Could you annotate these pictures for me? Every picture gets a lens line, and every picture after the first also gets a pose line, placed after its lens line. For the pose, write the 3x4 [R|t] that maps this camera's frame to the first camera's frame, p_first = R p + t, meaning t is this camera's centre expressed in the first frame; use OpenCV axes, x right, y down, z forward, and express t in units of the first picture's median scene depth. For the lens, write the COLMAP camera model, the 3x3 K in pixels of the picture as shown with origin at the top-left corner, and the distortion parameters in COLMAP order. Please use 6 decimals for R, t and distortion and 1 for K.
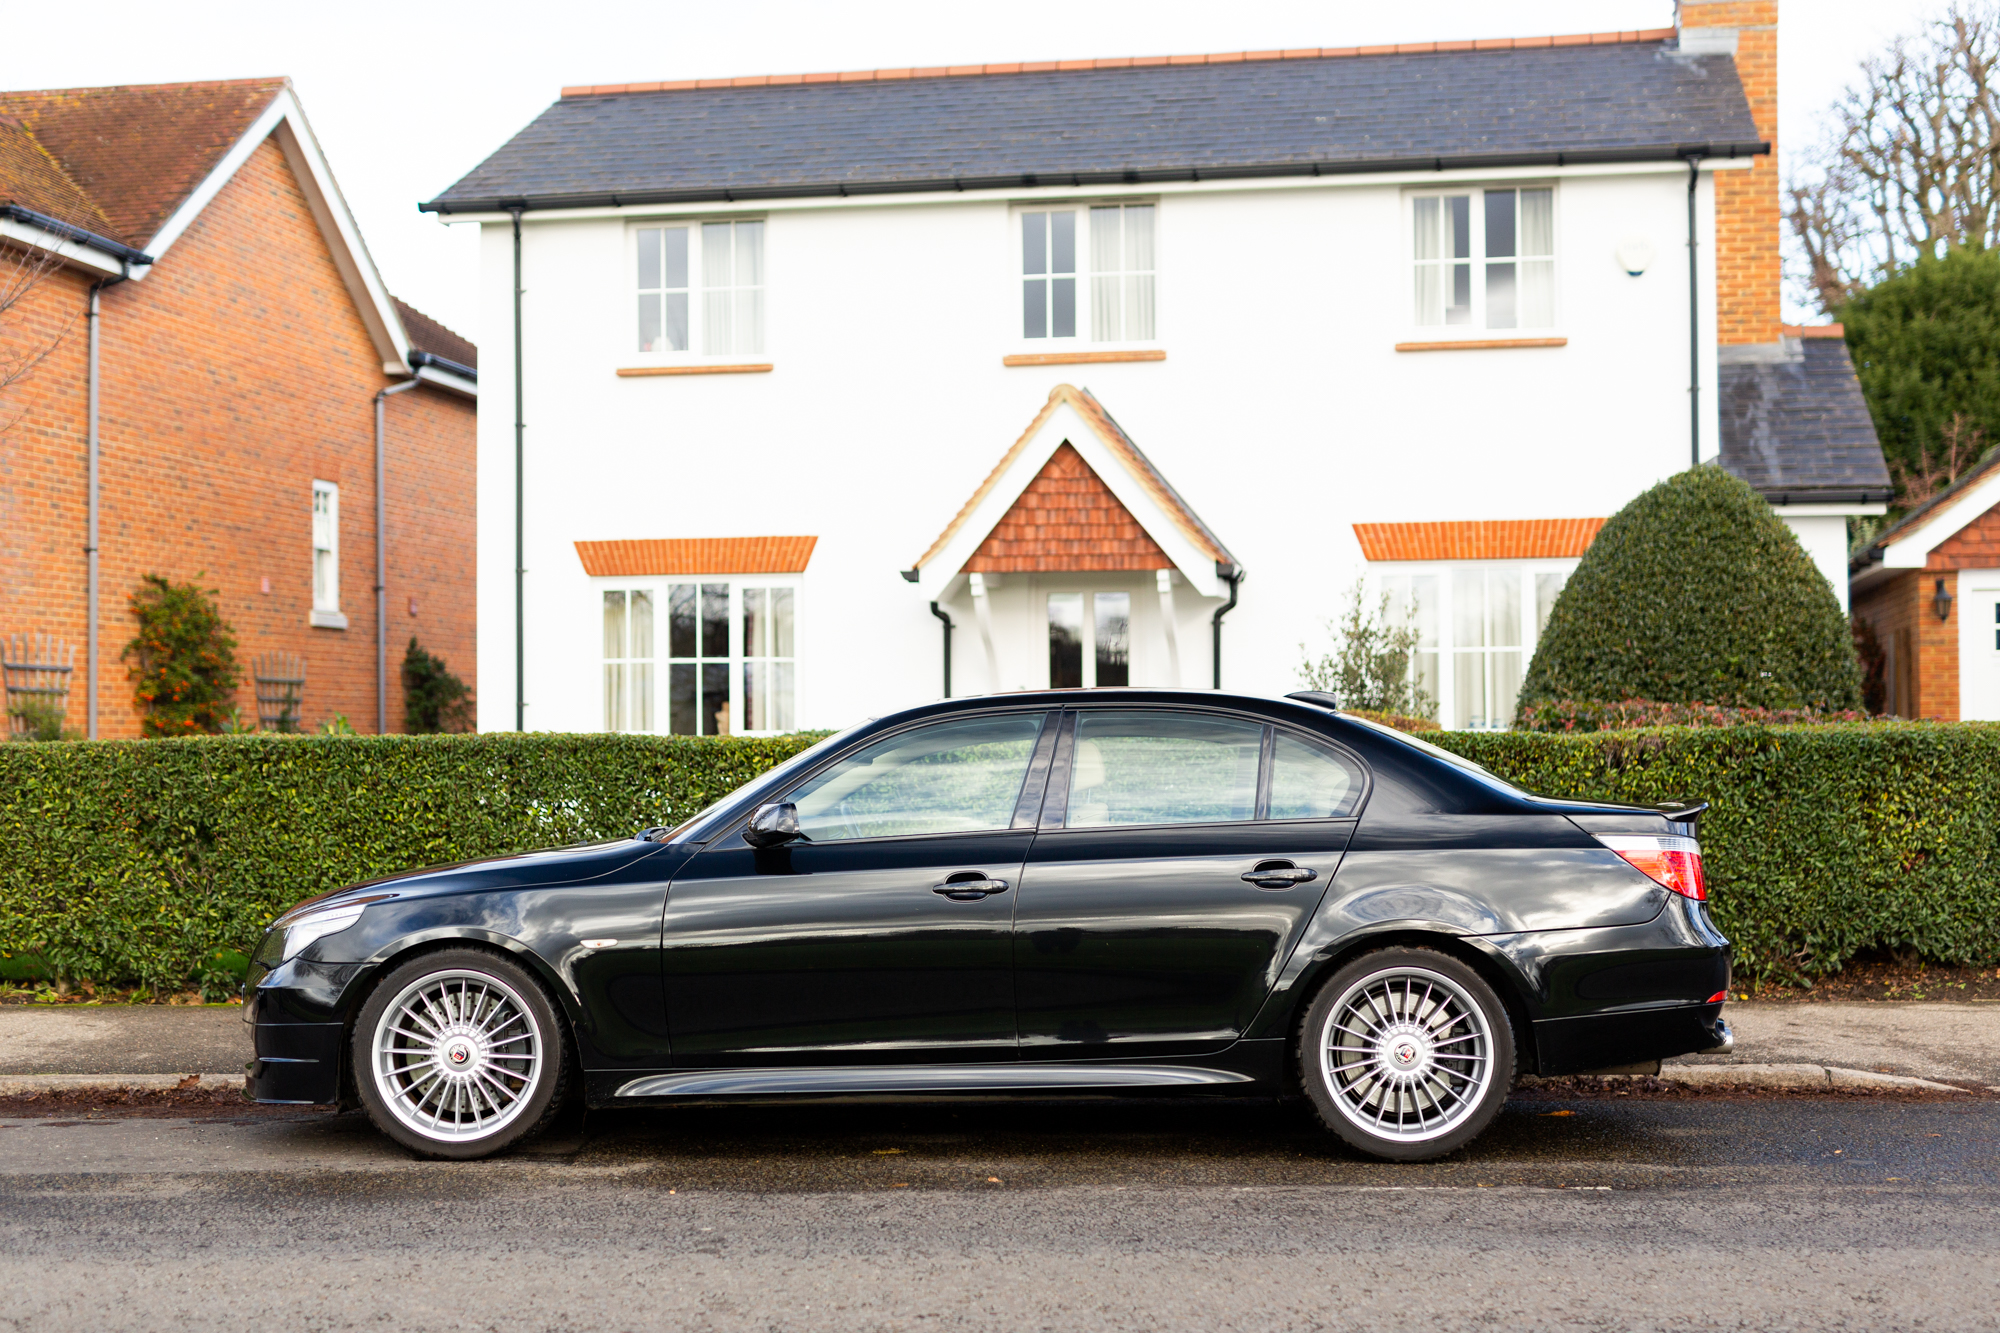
lens RADIAL K [[2848.9, 0, 1000.0], [0, 2848.9, 666.5], [0, 0, 1]] dist [-0.008167, 0.003073]
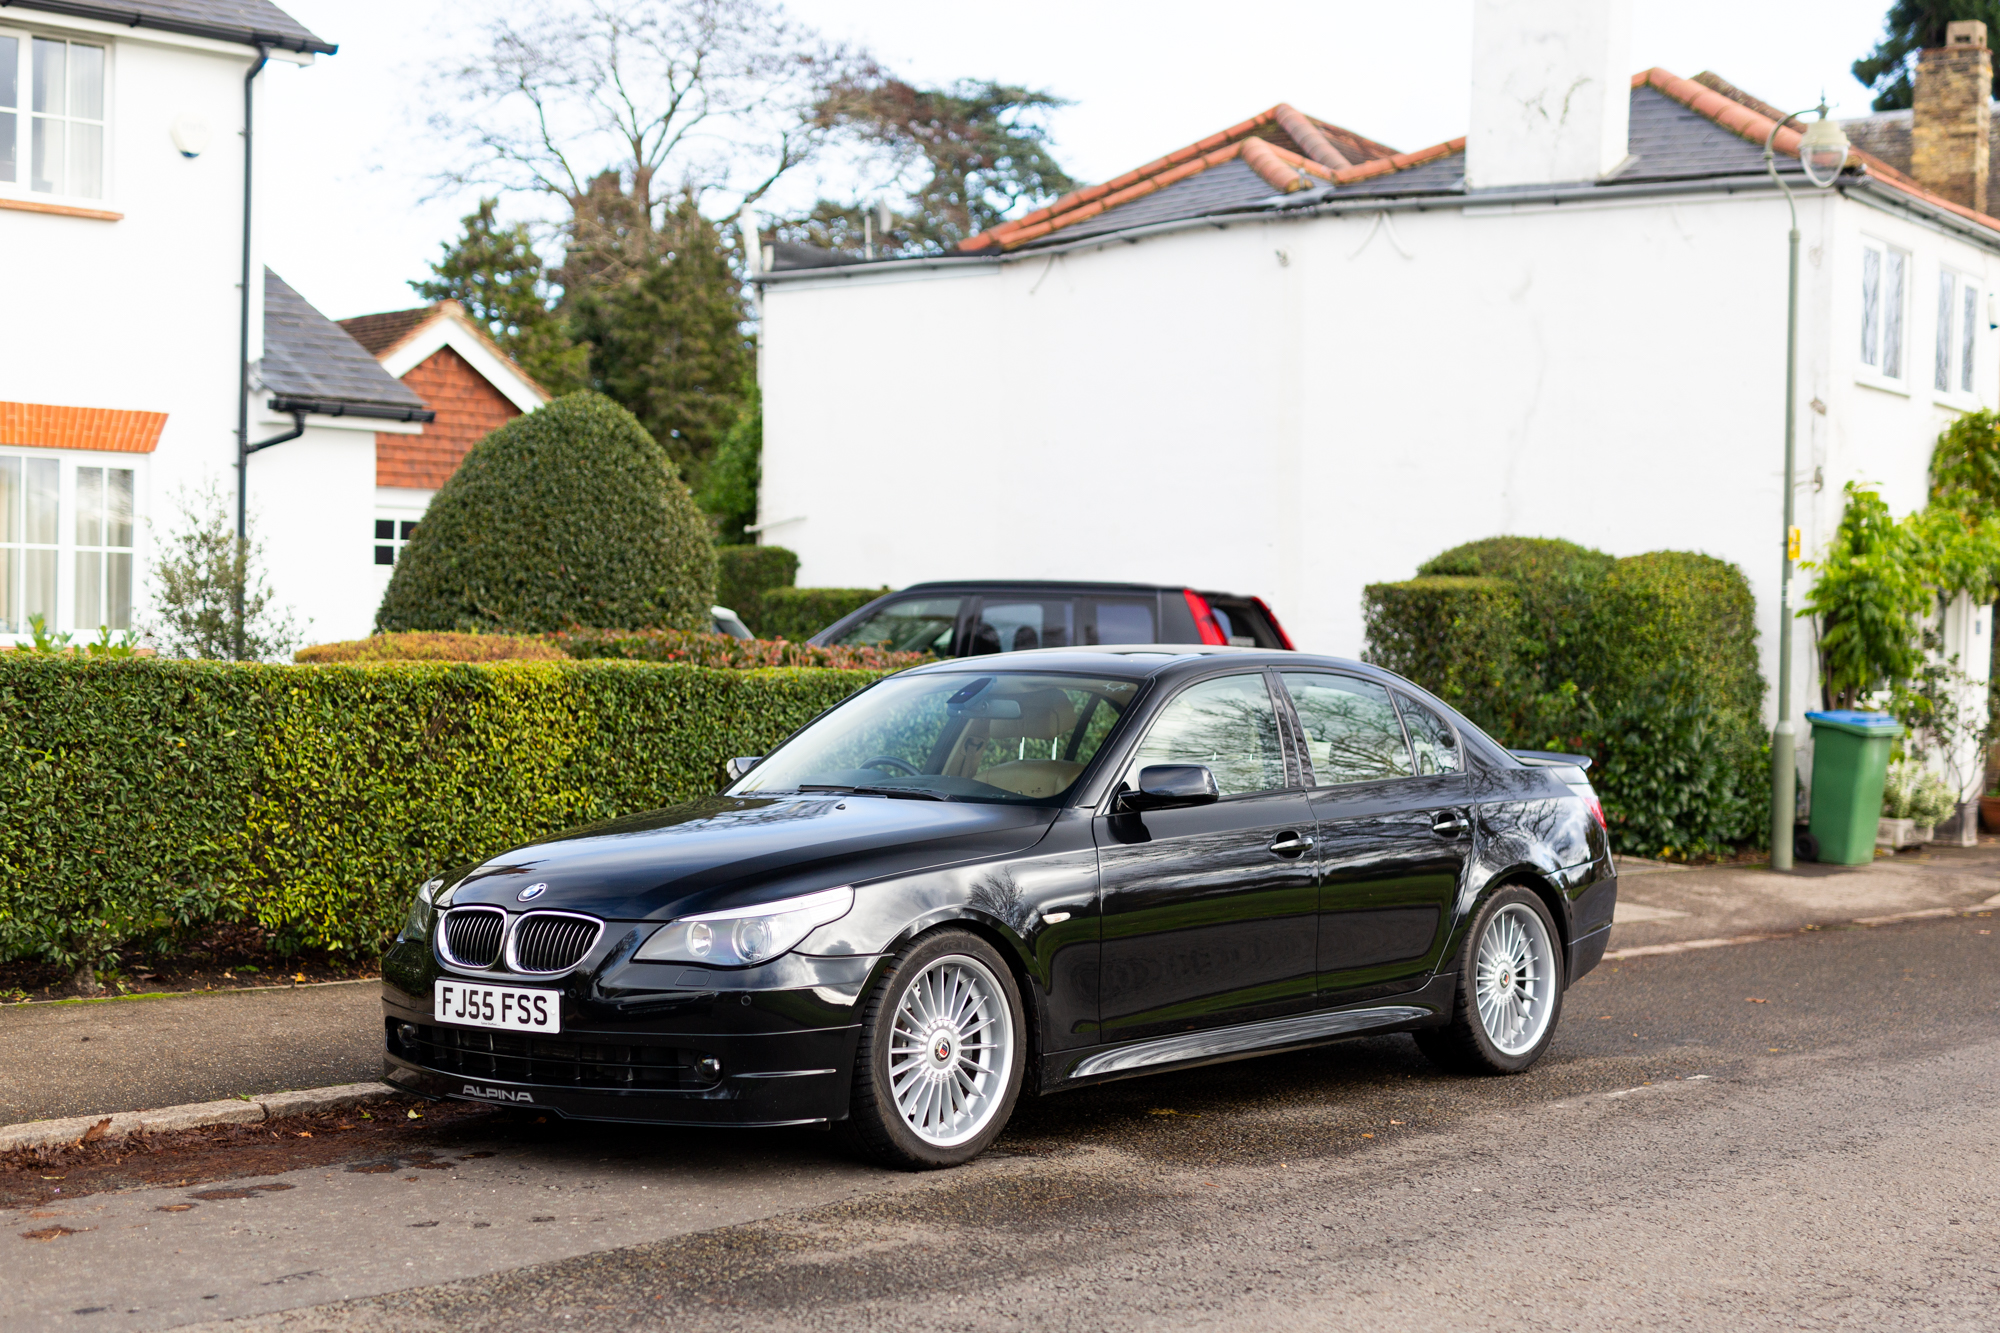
lens RADIAL K [[2978.3, 0, 1026.8], [0, 2978.3, 658.3], [0, 0, 1]] dist [-0.040559, 0.096367]
pose [[0.630797, 0.018497, 0.775727, -0.483955], [-0.048541, 0.998698, 0.015658, -0.000976], [-0.774428, -0.047532, 0.630874, 0.214291]]
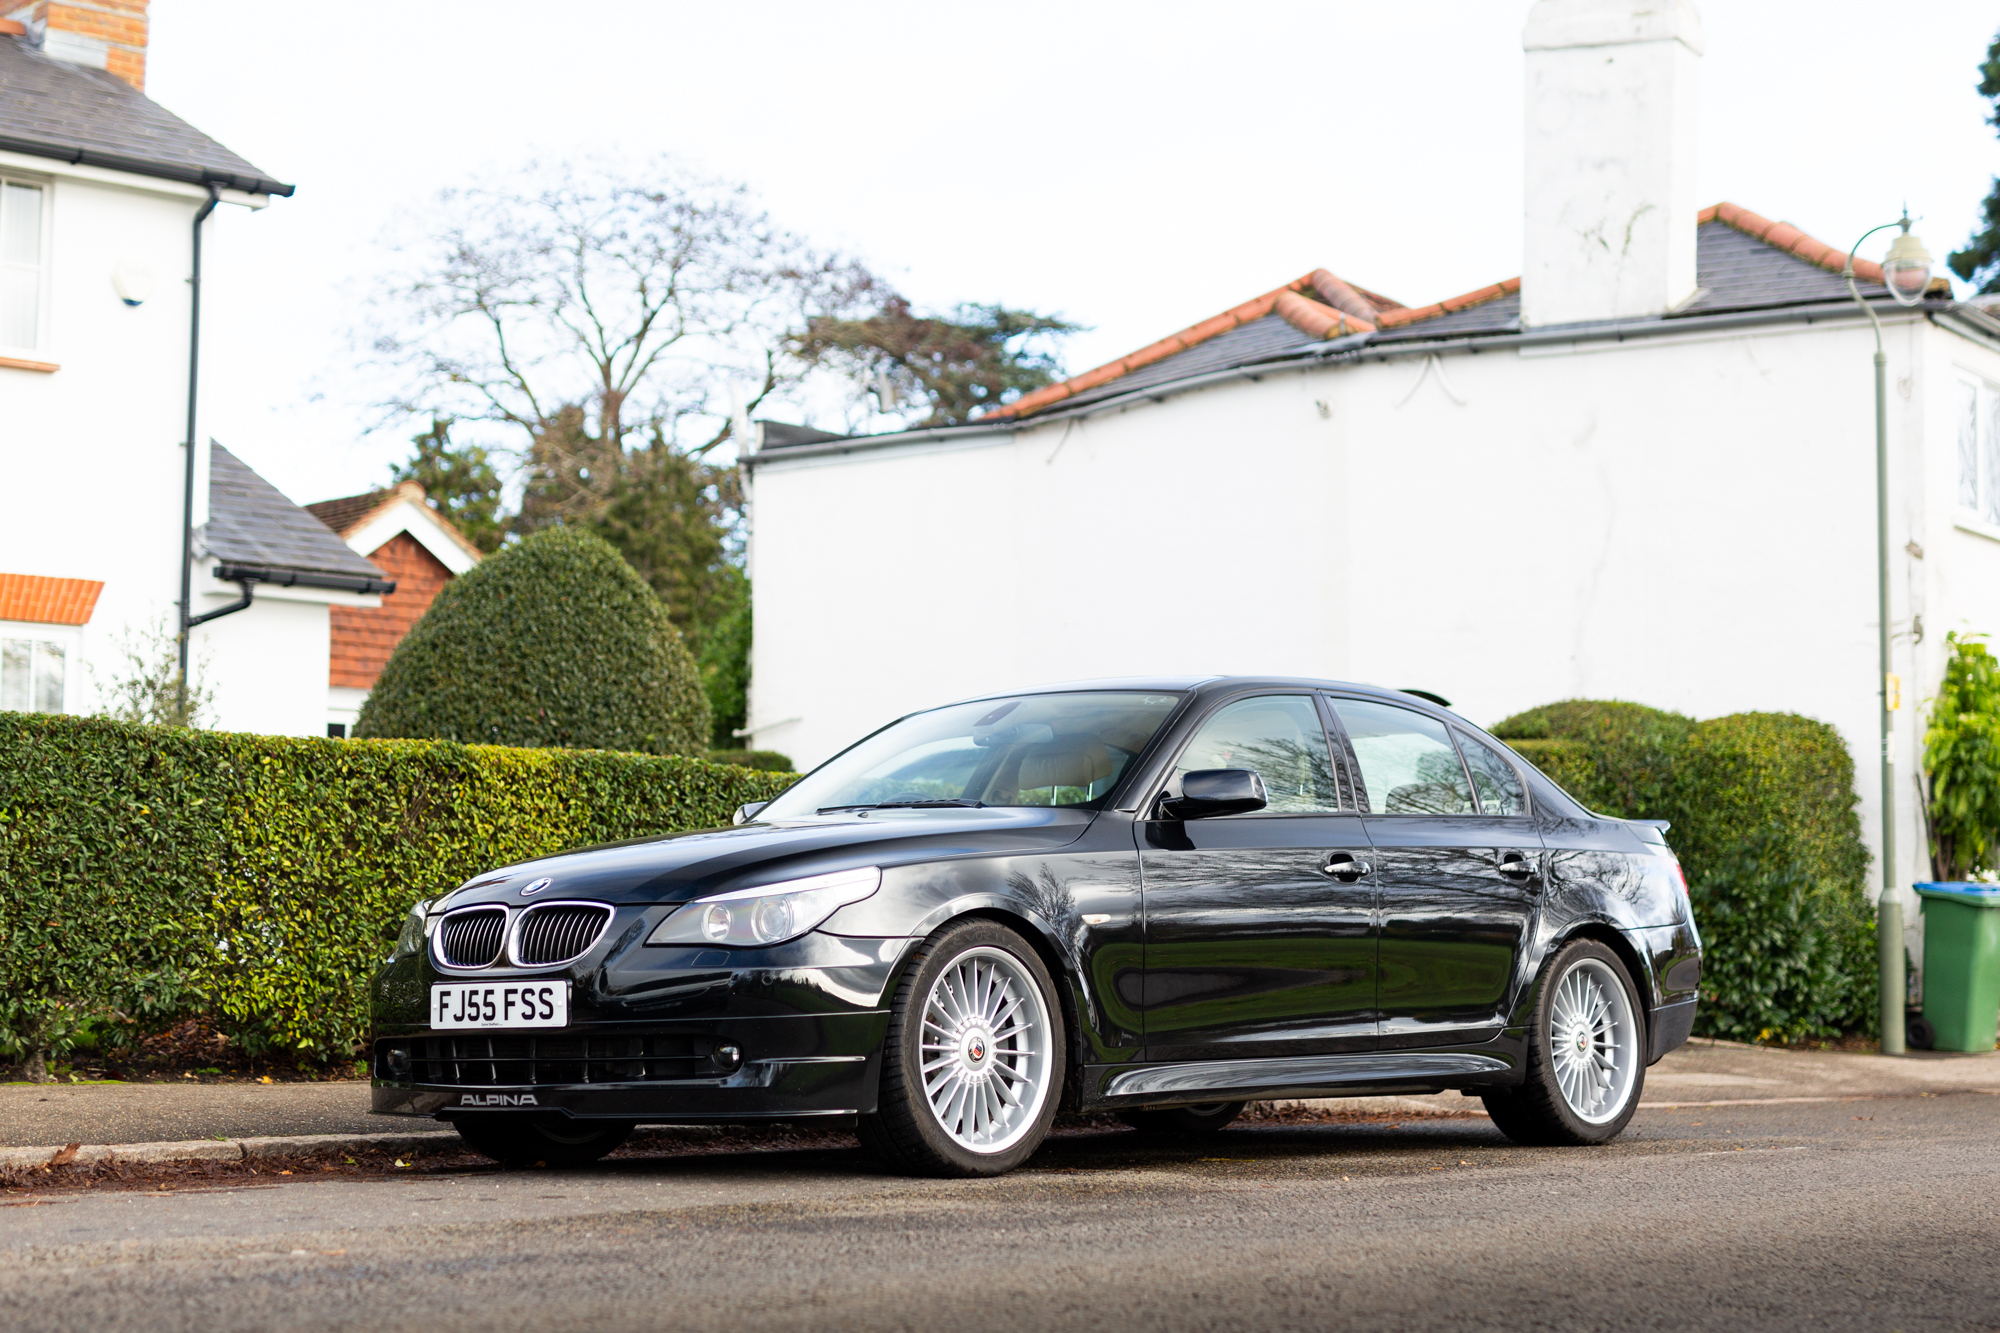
lens RADIAL K [[3372.0, 0, 1039.0], [0, 3372.0, 591.4], [0, 0, 1]] dist [-0.038924, 0.076605]
pose [[0.631692, 0.099273, 0.768837, -0.510055], [-0.036122, 0.994459, -0.098727, 0.053783], [-0.774377, 0.034593, 0.631778, 0.194465]]
